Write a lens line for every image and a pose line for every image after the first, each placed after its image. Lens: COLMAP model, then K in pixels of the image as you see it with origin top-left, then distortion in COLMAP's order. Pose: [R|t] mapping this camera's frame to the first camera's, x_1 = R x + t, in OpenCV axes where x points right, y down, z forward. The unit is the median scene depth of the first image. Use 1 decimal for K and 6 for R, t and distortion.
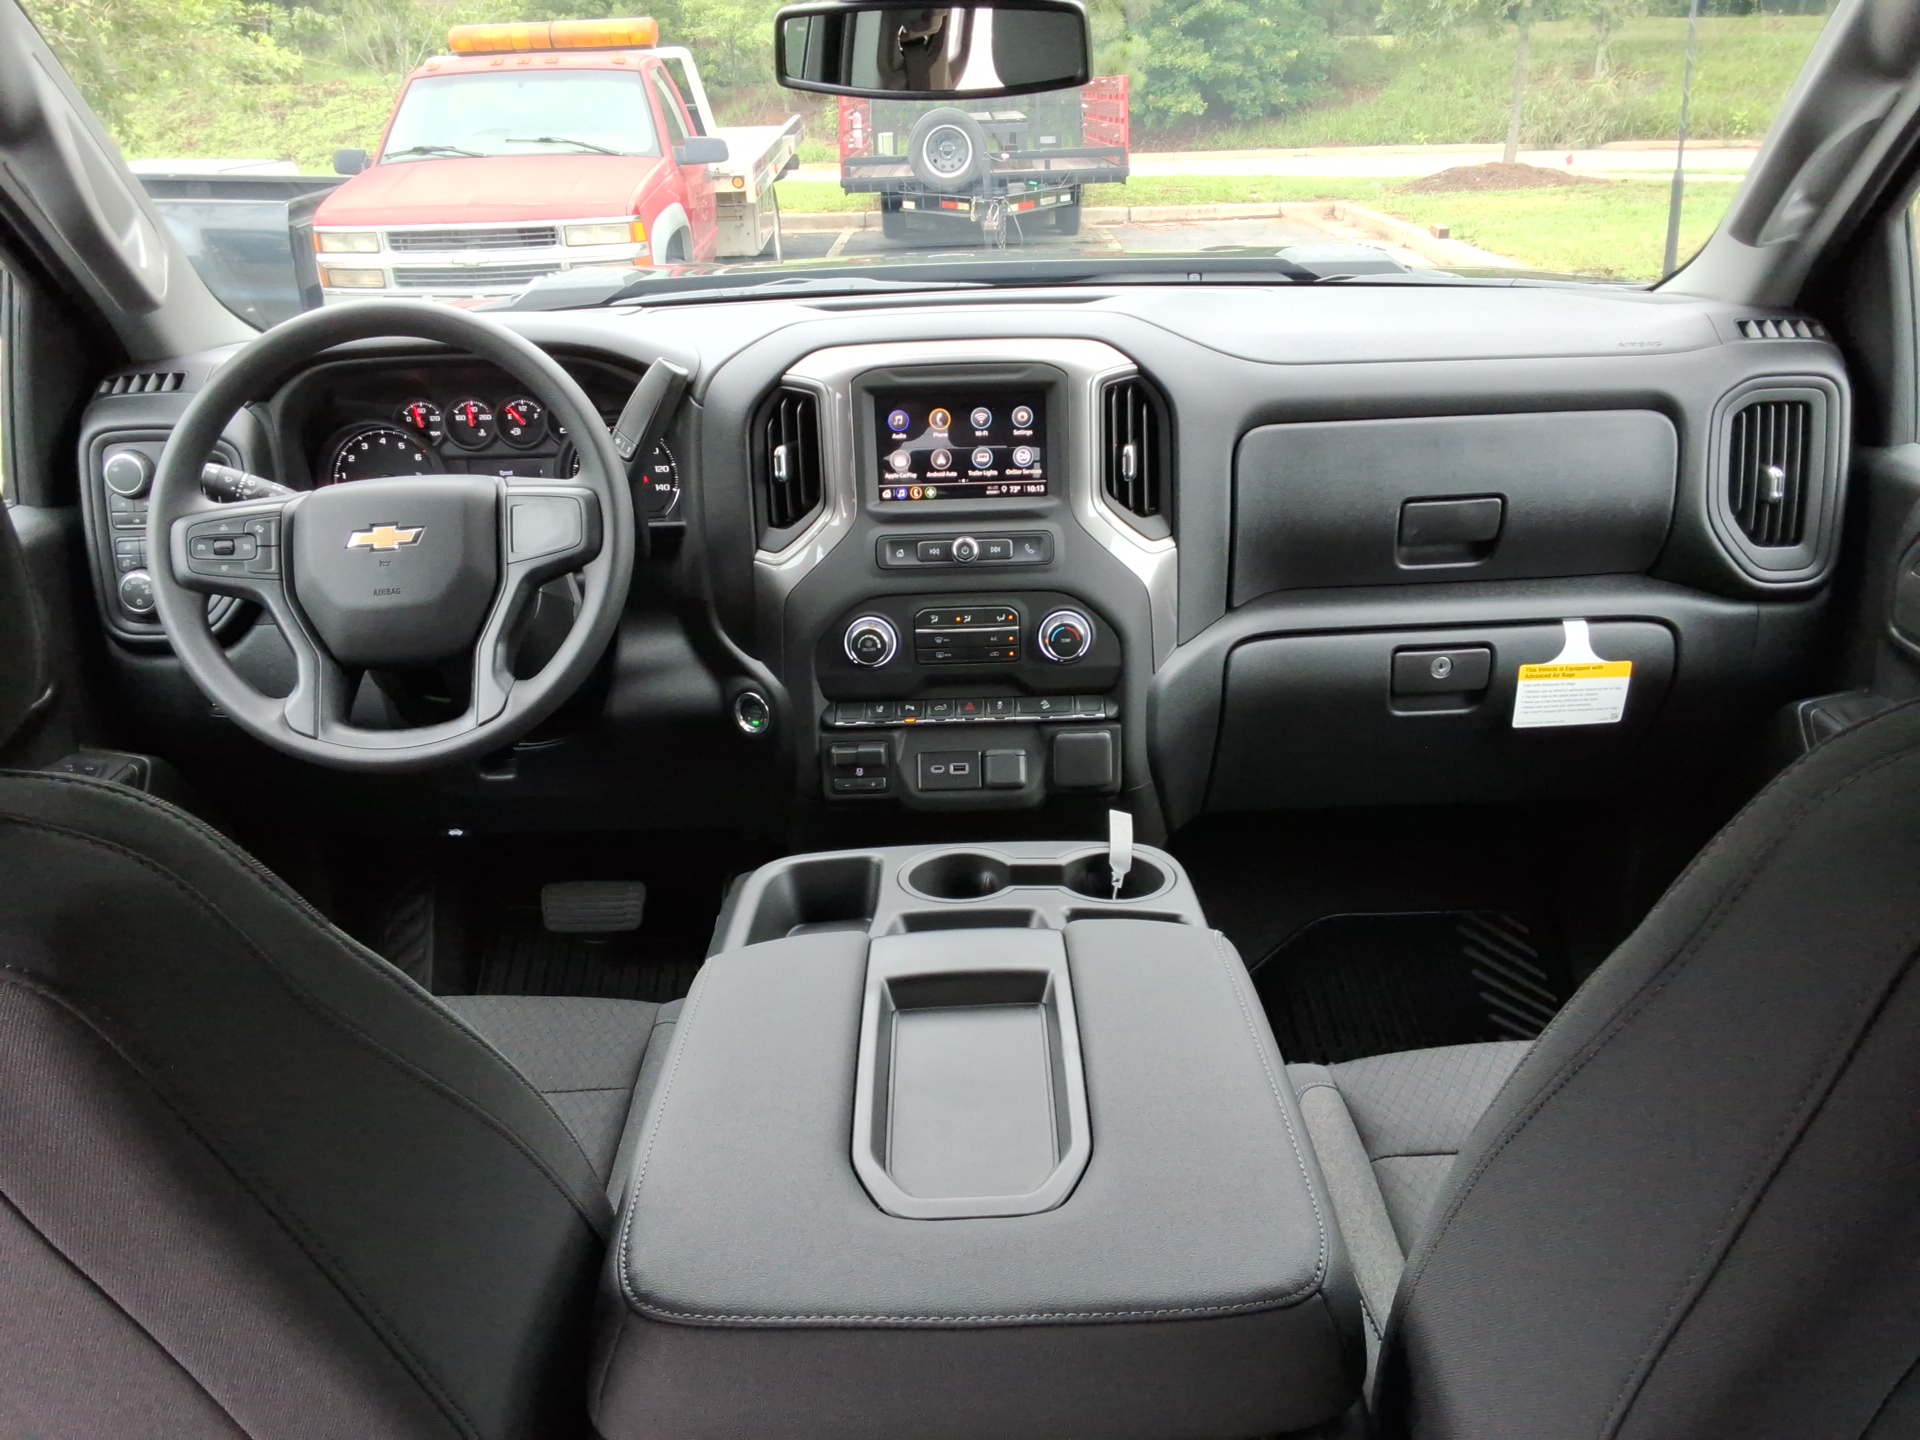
lens RADIAL K [[1544.2, 0, 977.5], [0, 1544.2, 700.8], [0, 0, 1]] dist [0.096636, -0.146950]
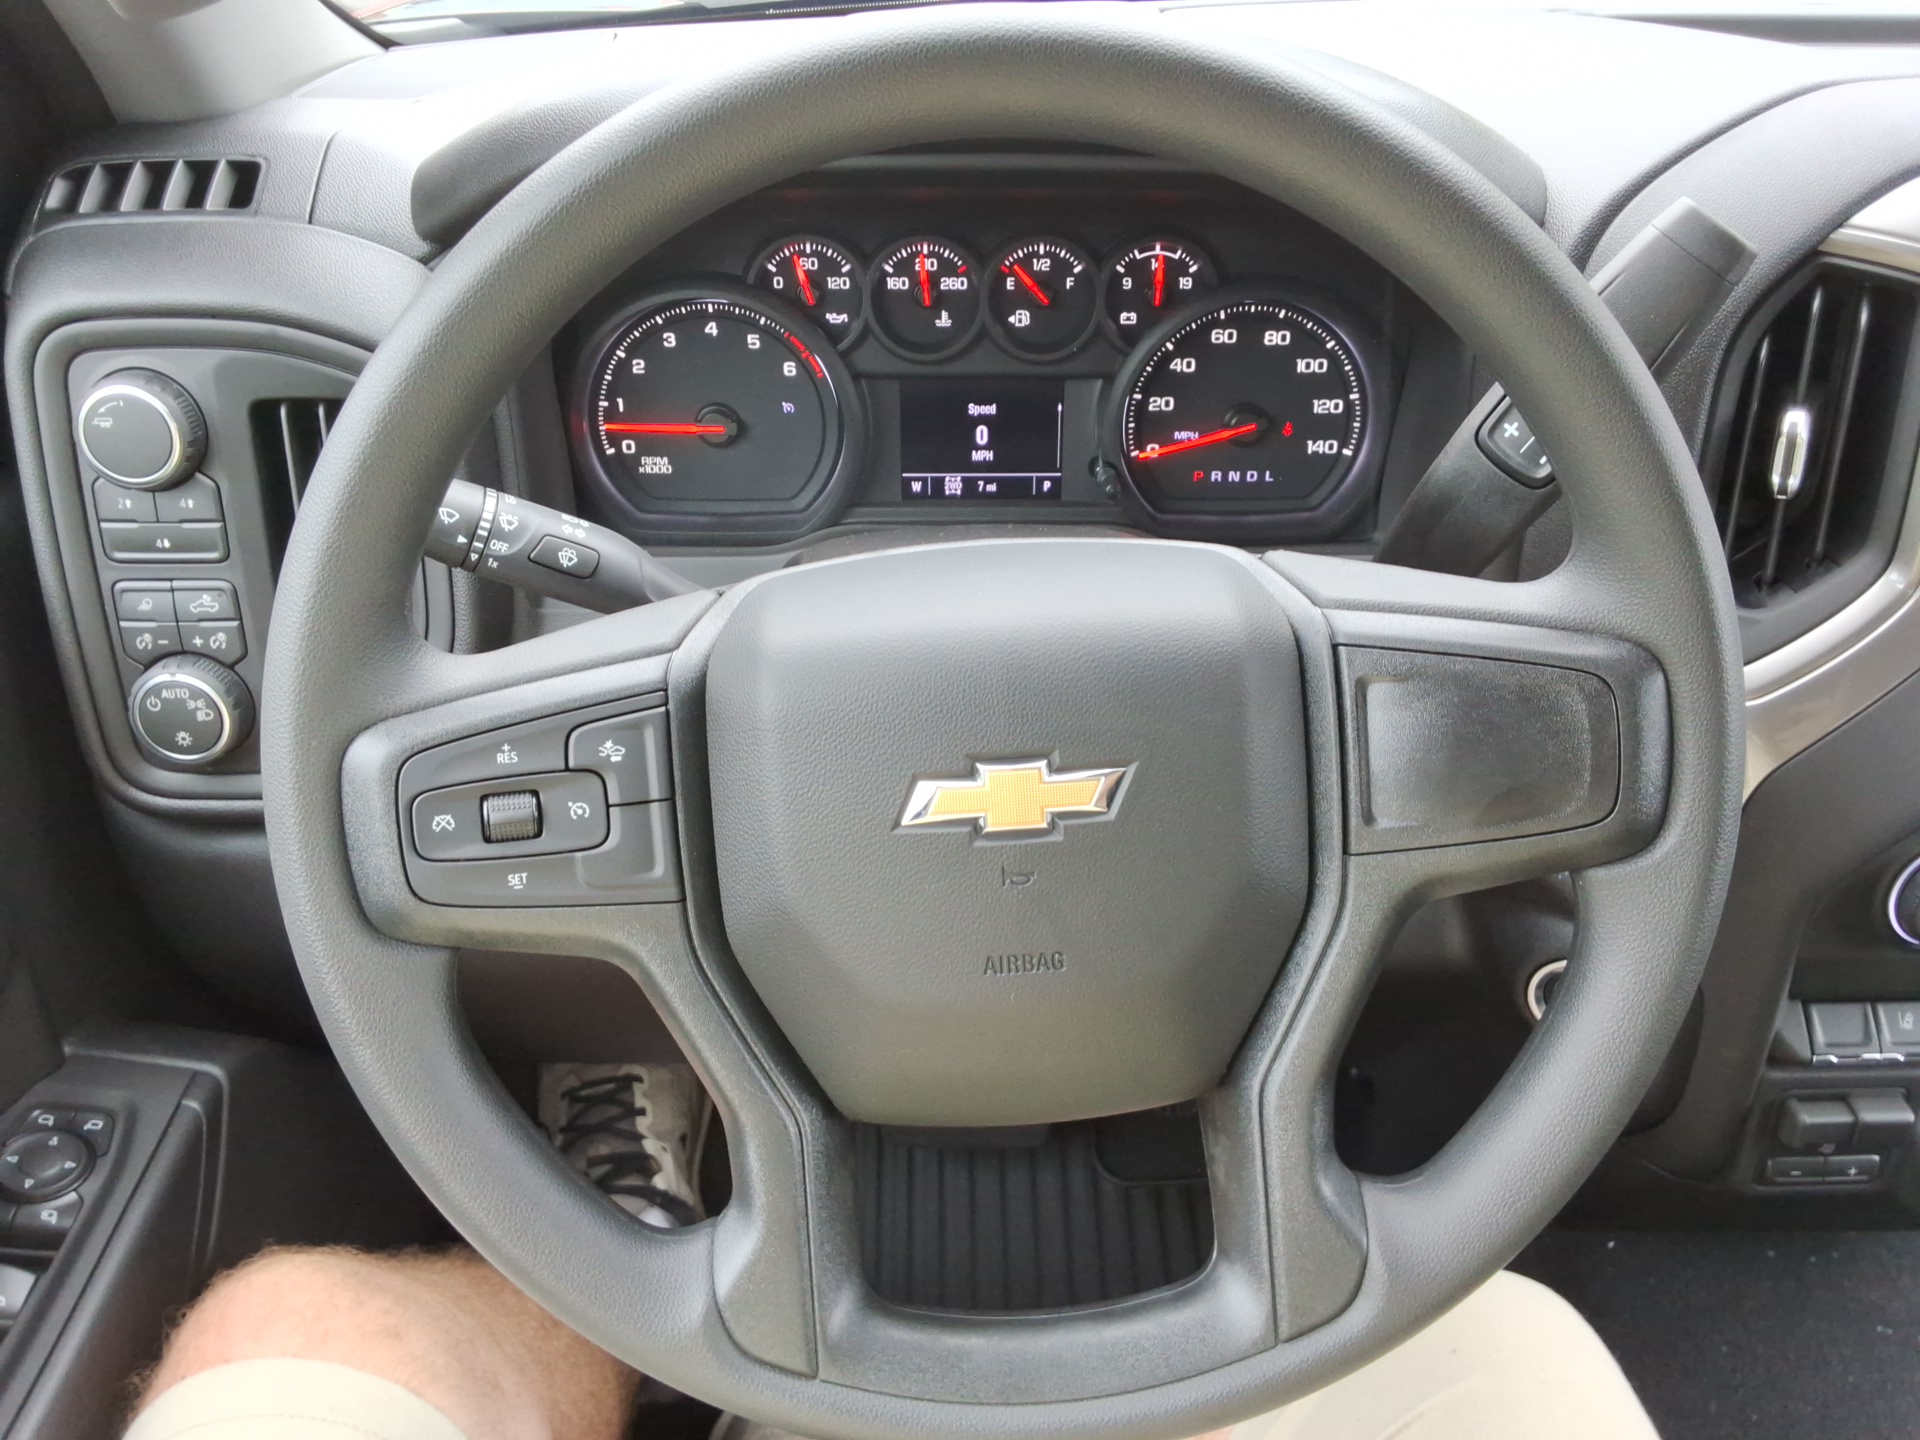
lens RADIAL K [[1544.2, 0, 984.6], [0, 1544.2, 707.6], [0, 0, 1]] dist [0.096636, -0.146950]
pose [[0.998831, 0.024299, 0.041790, -0.335354], [-0.032078, 0.979887, 0.196956, -0.157870], [-0.036164, -0.198066, 0.979521, 0.578331]]
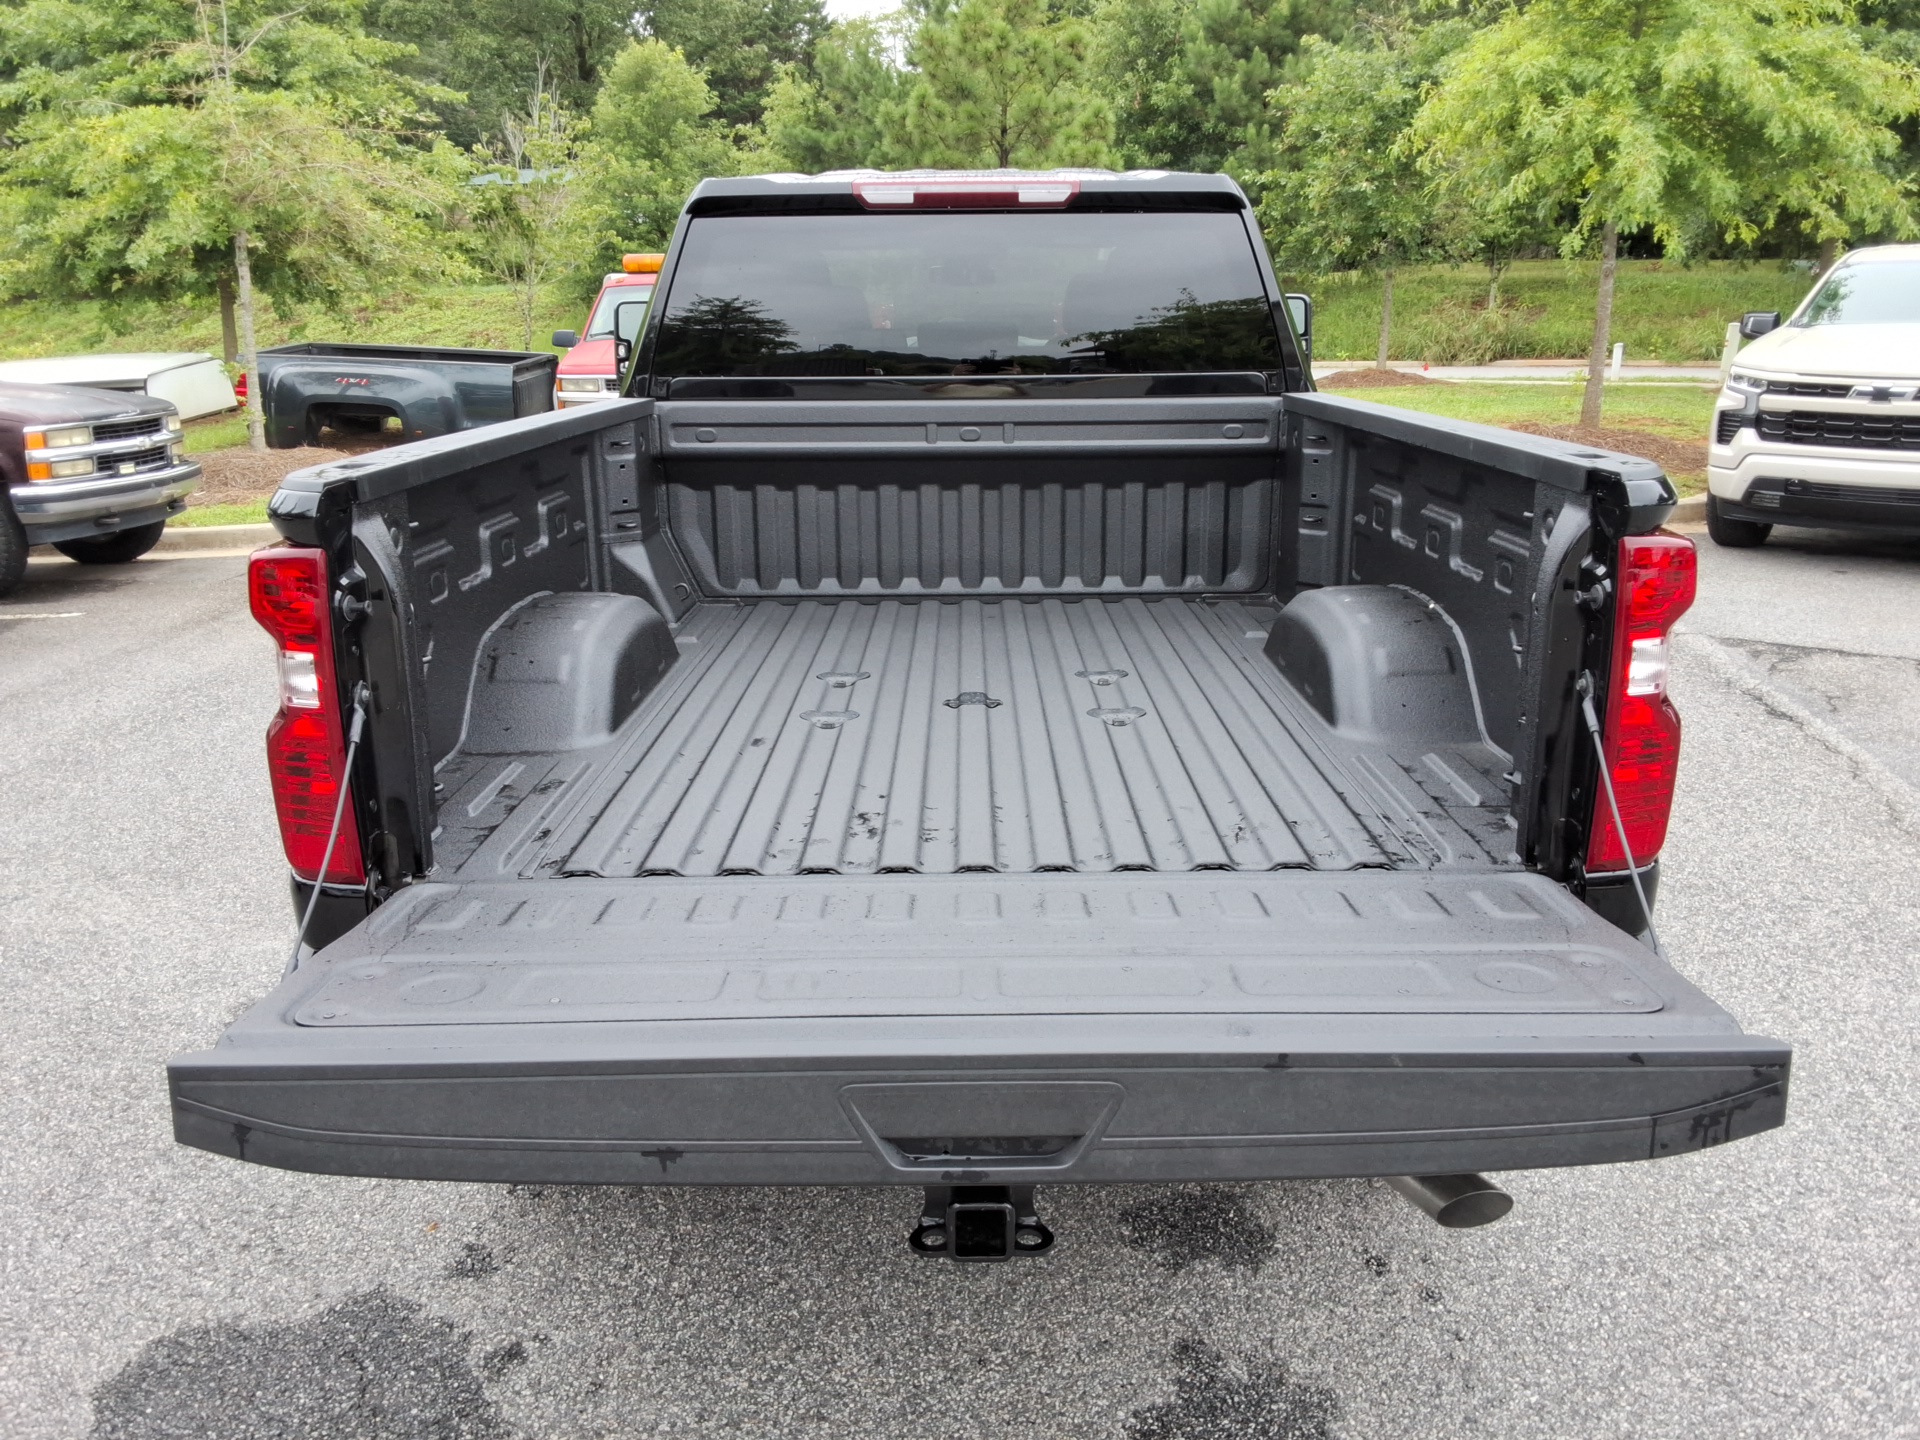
lens RADIAL K [[1544.2, 0, 979.0], [0, 1544.2, 705.0], [0, 0, 1]] dist [0.096636, -0.146950]
pose [[0.999814, 0.017976, 0.006996, 0.001779], [-0.016950, 0.991851, -0.126267, 1.243028], [-0.009209, 0.126125, 0.991972, -2.967313]]
